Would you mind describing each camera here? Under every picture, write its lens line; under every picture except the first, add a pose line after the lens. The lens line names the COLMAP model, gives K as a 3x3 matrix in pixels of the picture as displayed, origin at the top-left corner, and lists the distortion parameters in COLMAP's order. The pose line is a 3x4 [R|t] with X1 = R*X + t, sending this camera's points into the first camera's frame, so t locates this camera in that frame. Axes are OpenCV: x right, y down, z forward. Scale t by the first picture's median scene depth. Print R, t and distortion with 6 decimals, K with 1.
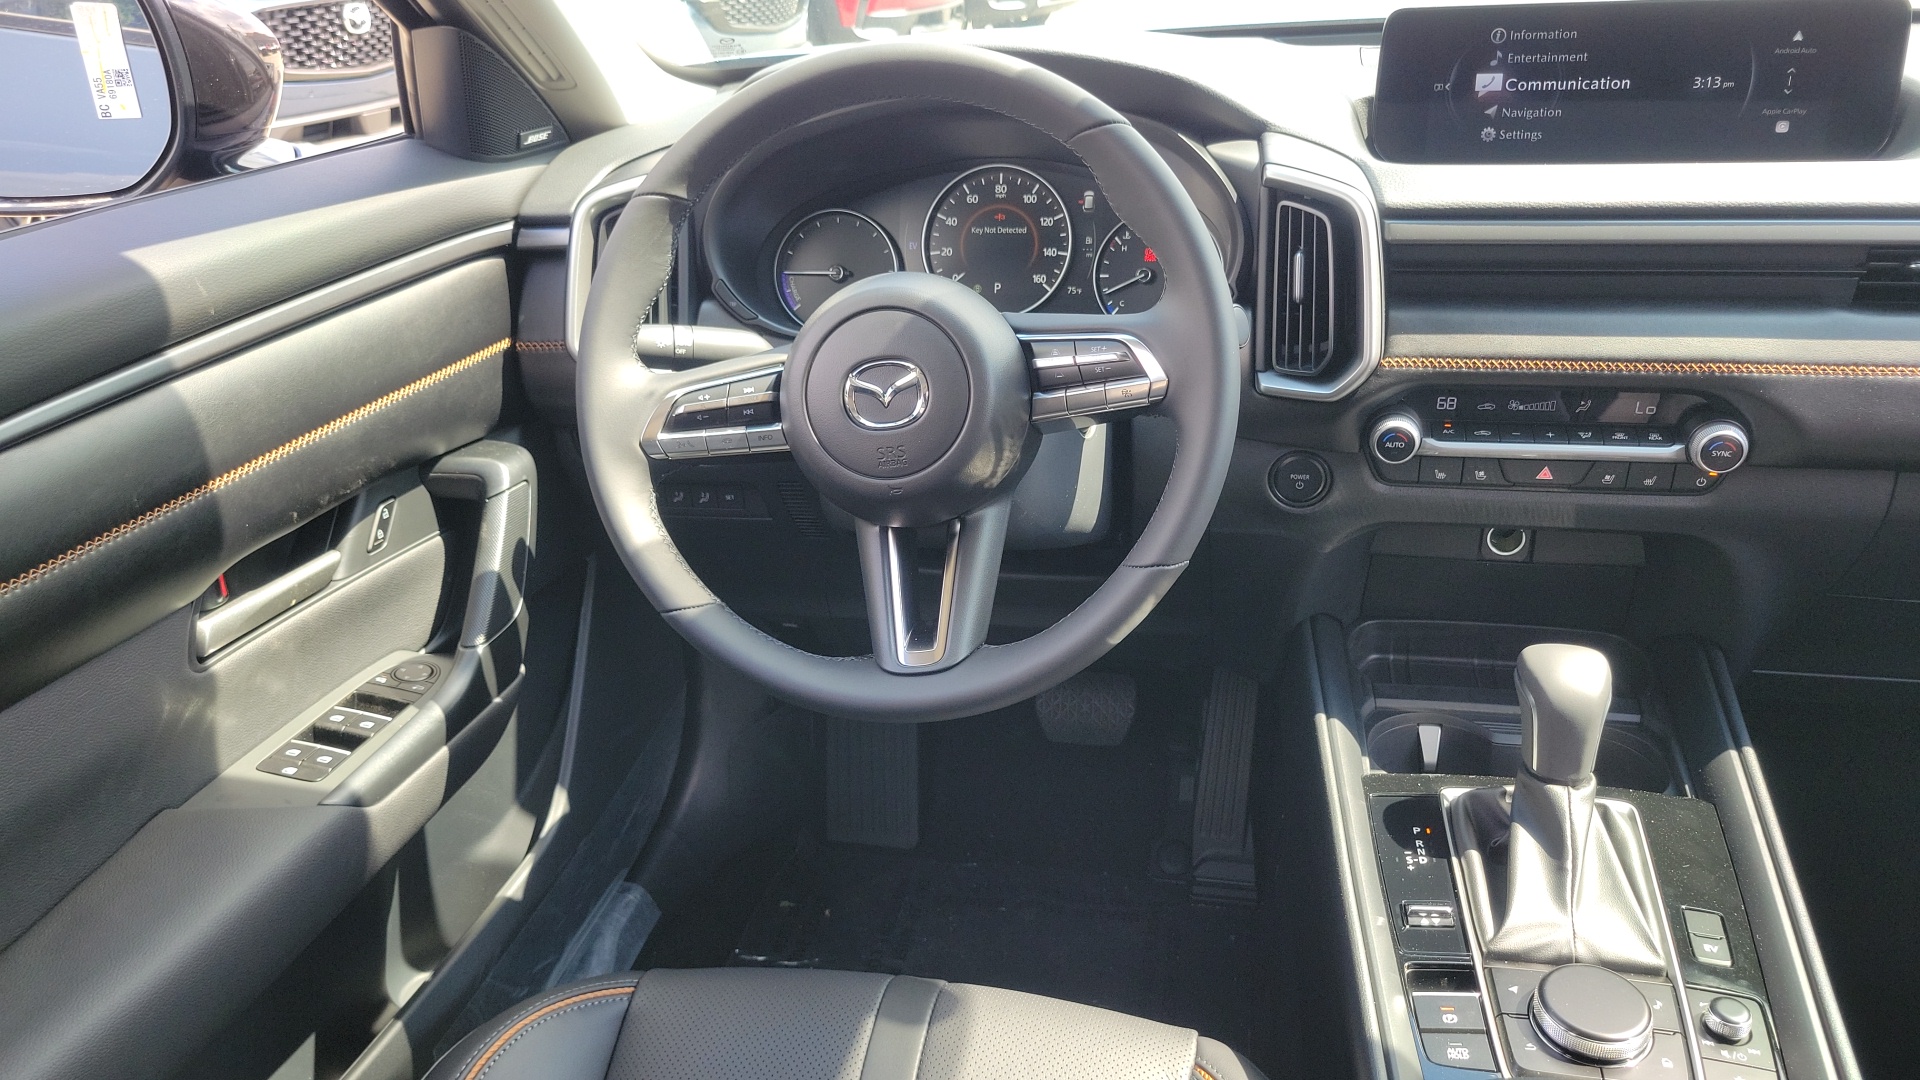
lens RADIAL K [[1457.7, 0, 959.4], [0, 1457.7, 544.8], [0, 0, 1]] dist [0.041086, -0.030732]
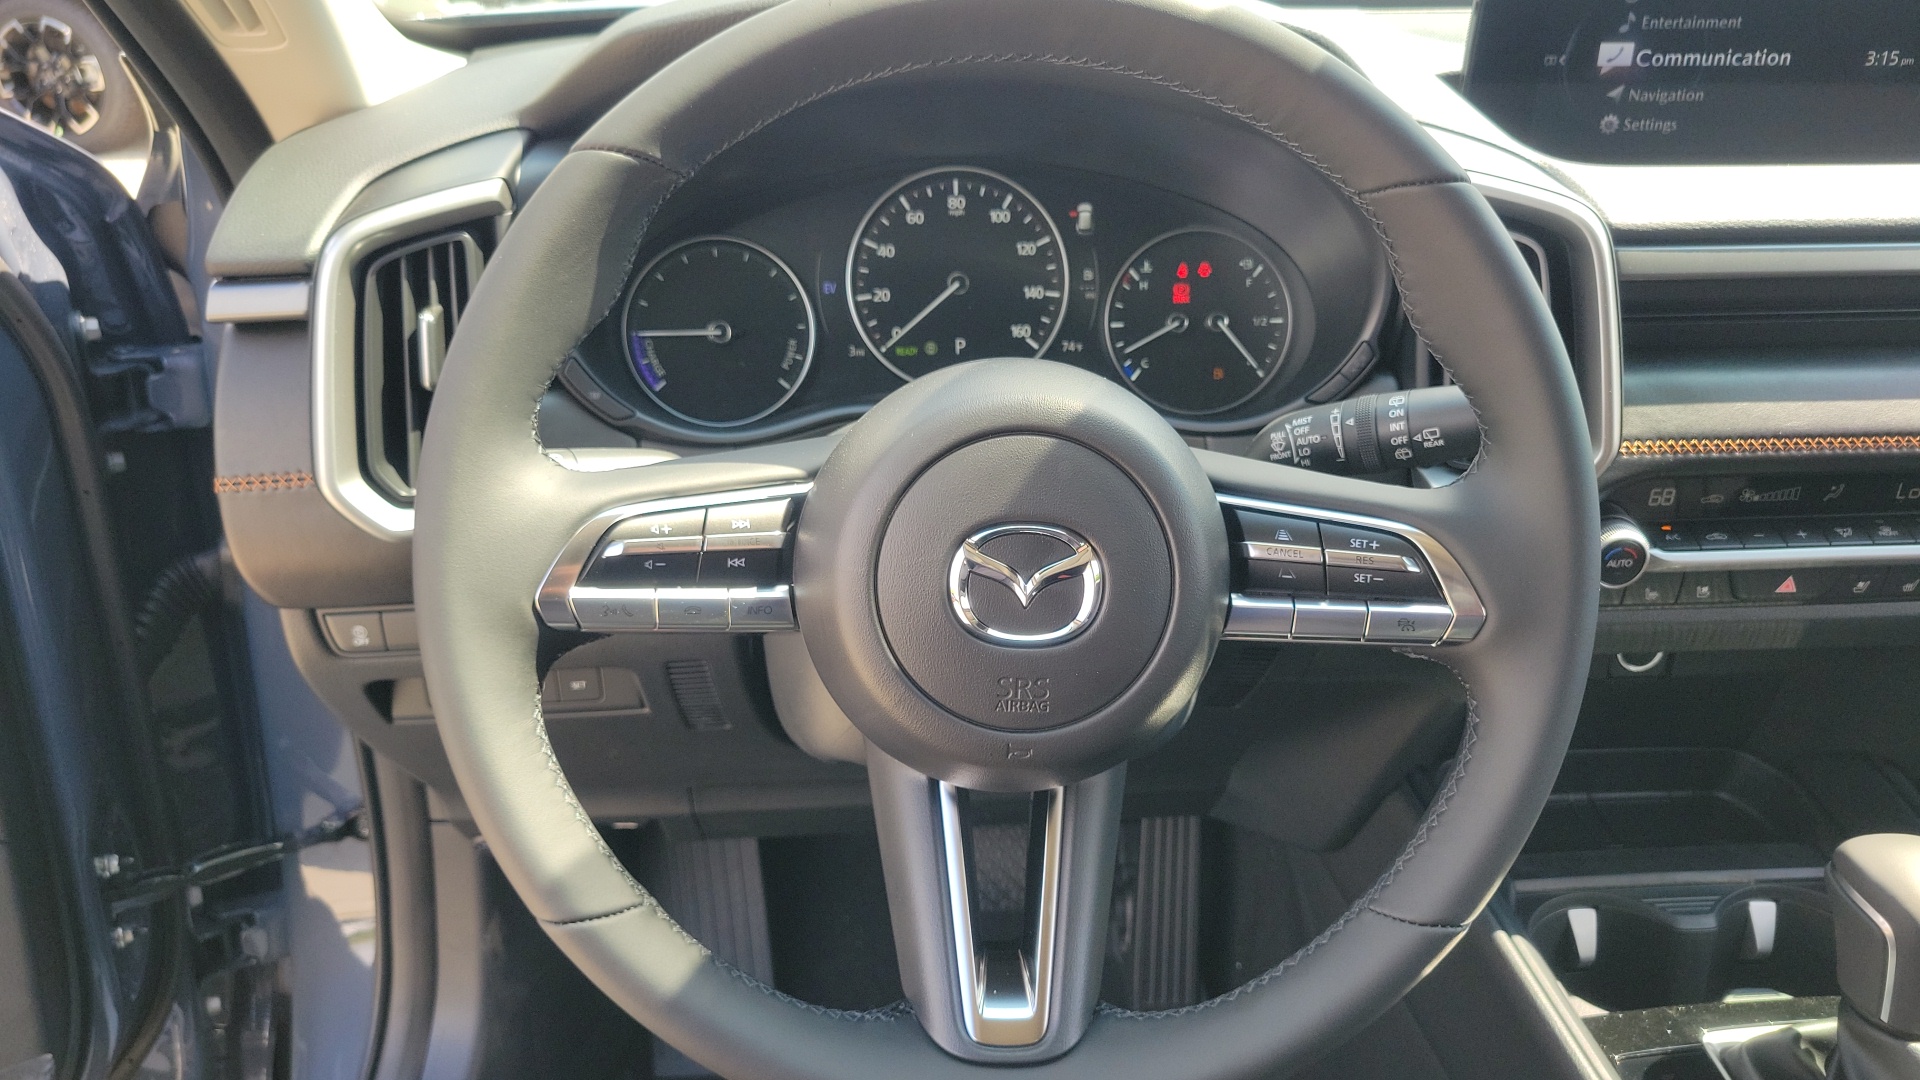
lens RADIAL K [[1470.0, 0, 951.2], [0, 1470.0, 546.5], [0, 0, 1]] dist [0.010980, -0.009544]
pose [[0.963210, -0.075003, 0.258070, -0.193503], [0.073534, 0.997175, 0.015354, -0.109997], [-0.258493, 0.004188, 0.966004, 0.394284]]
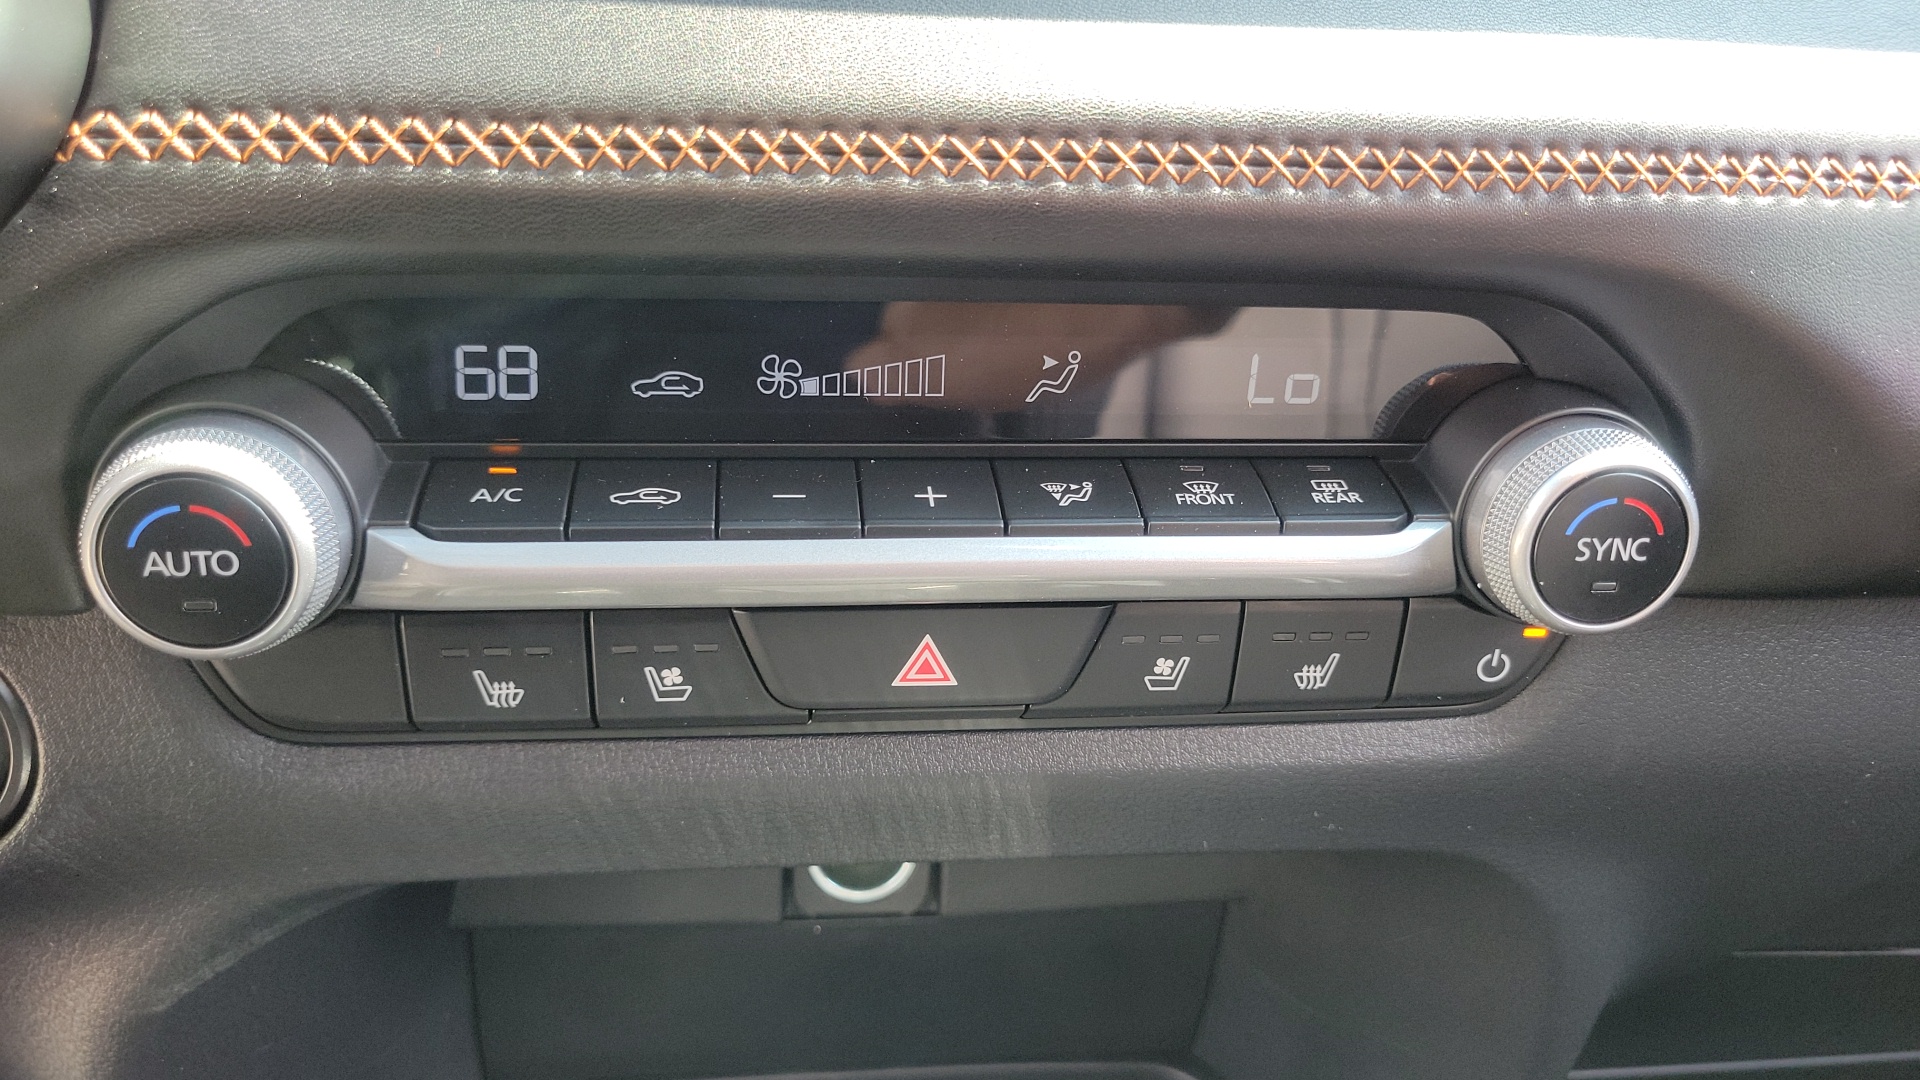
lens RADIAL K [[1470.0, 0, 951.2], [0, 1470.0, 546.5], [0, 0, 1]] dist [0.010980, -0.009544]
pose [[0.943789, -0.032236, 0.328974, 0.326225], [0.065342, 0.993789, -0.090076, -0.045788], [-0.324027, 0.106509, 0.940033, 0.774469]]
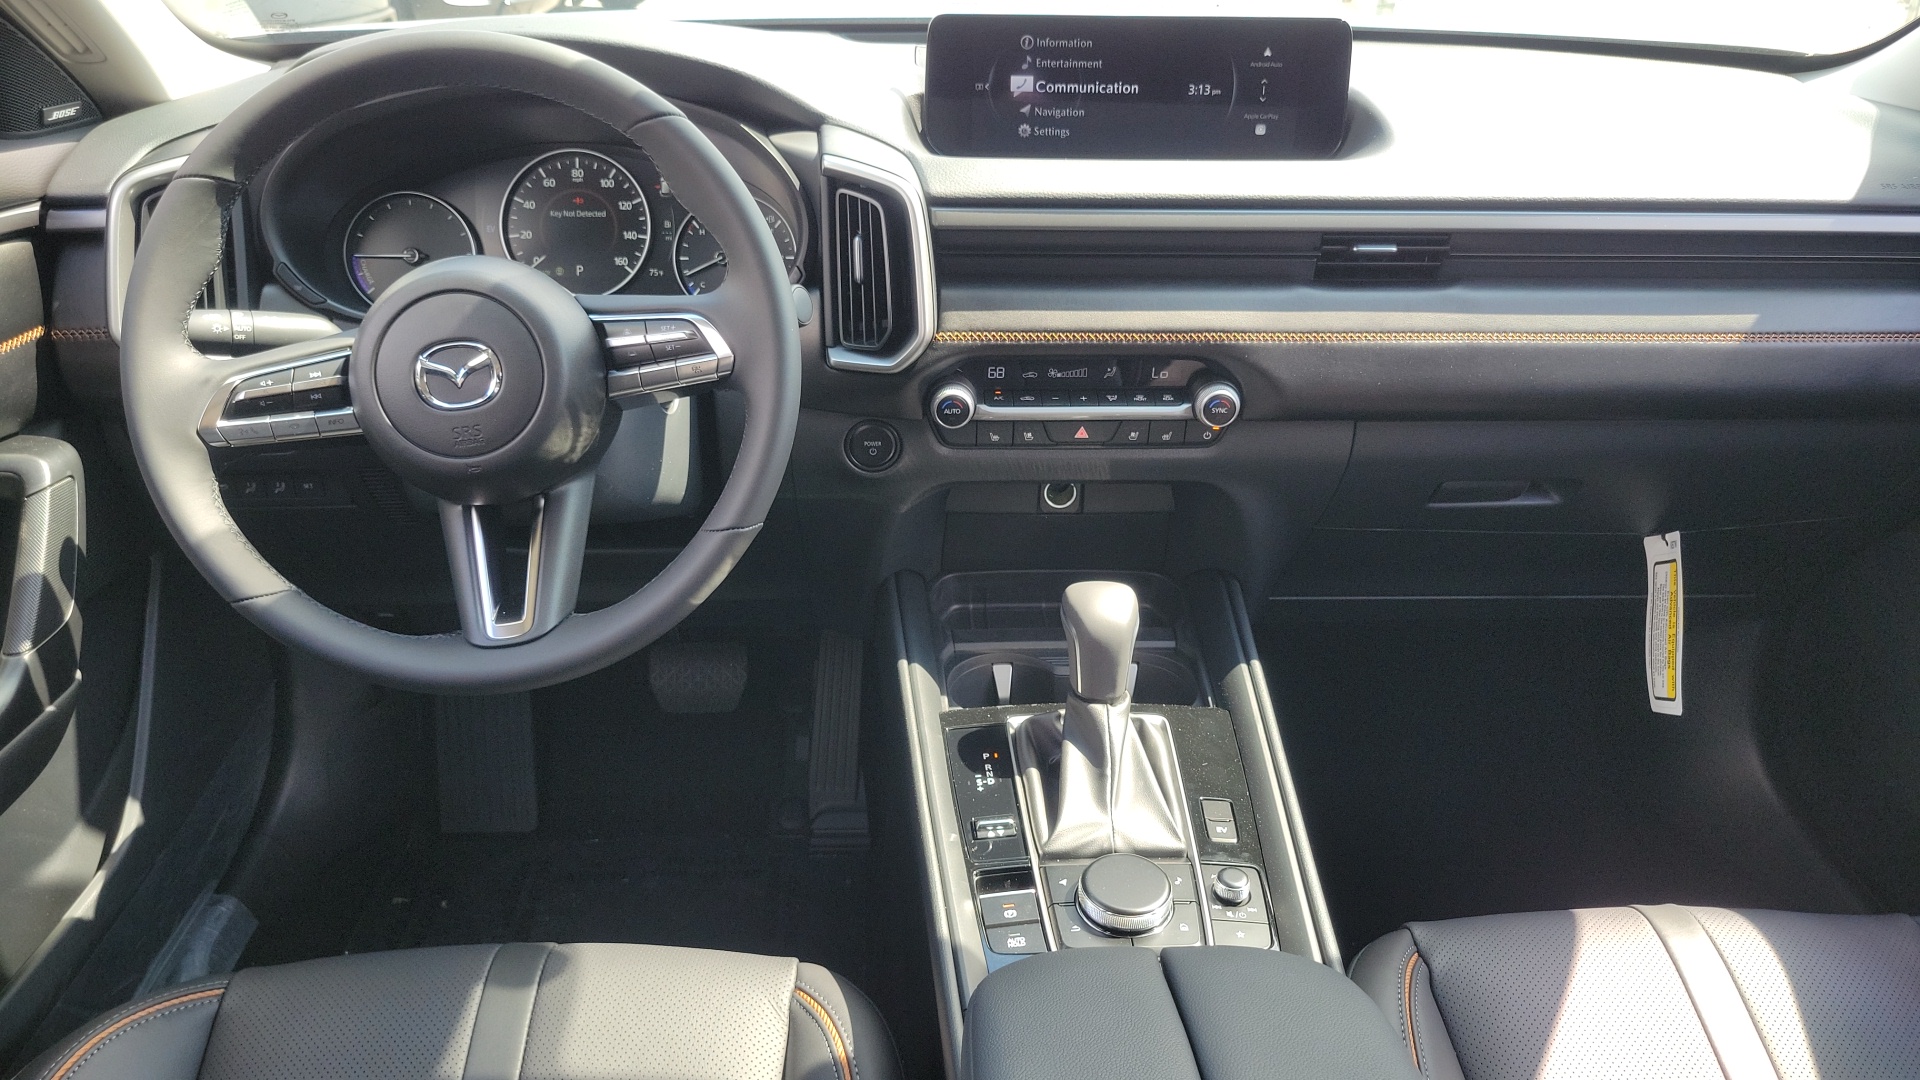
lens RADIAL K [[1459.7, 0, 960.0], [0, 1459.7, 540.0], [0, 0, 1]] dist [0.035563, -0.022510]
pose [[0.968795, -0.051803, 0.242390, 0.030489], [0.049505, 0.998653, 0.015568, 0.011845], [-0.242870, -0.003083, 0.970054, -0.072072]]
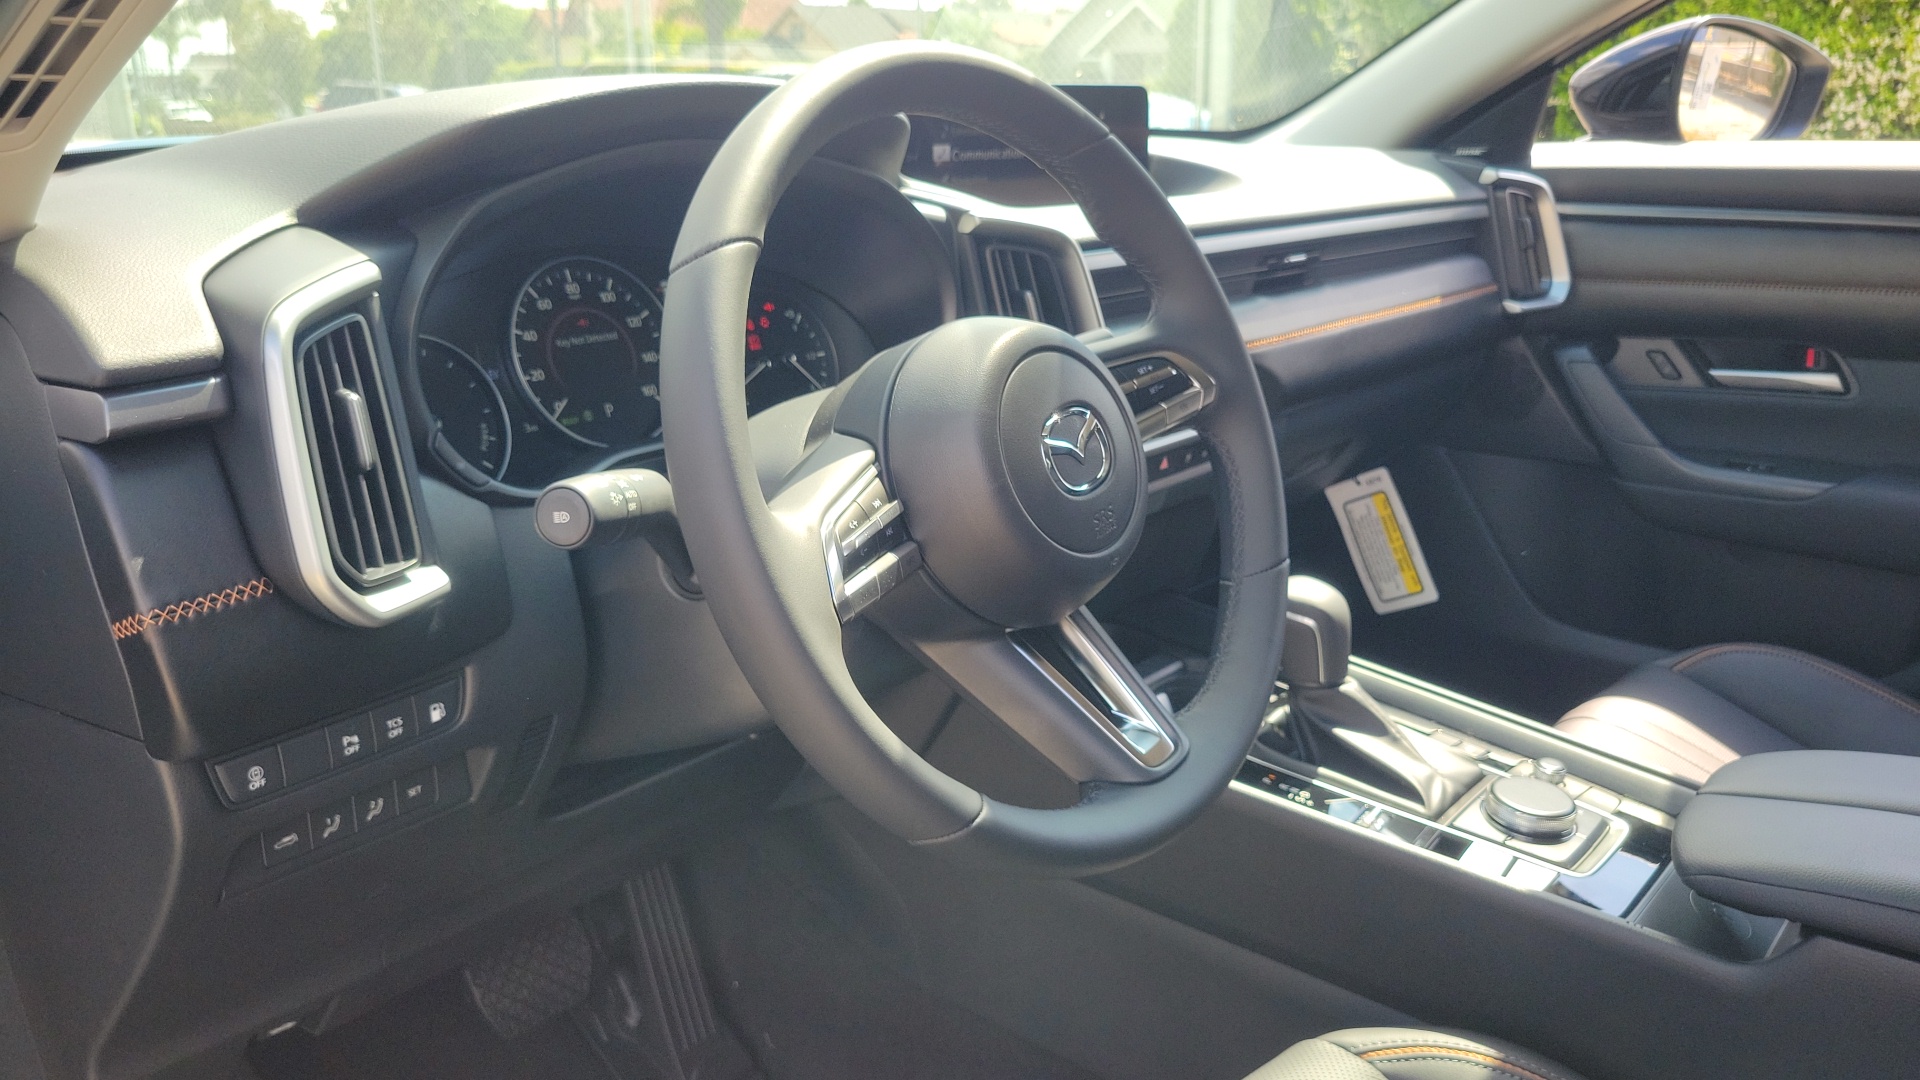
lens RADIAL K [[1468.5, 0, 982.7], [0, 1468.5, 542.7], [0, 0, 1]] dist [-0.001275, -0.002133]
pose [[0.464496, -0.214218, 0.859275, -0.670605], [0.339576, 0.939217, 0.050584, -0.096931], [-0.817882, 0.268293, 0.509006, 0.543824]]
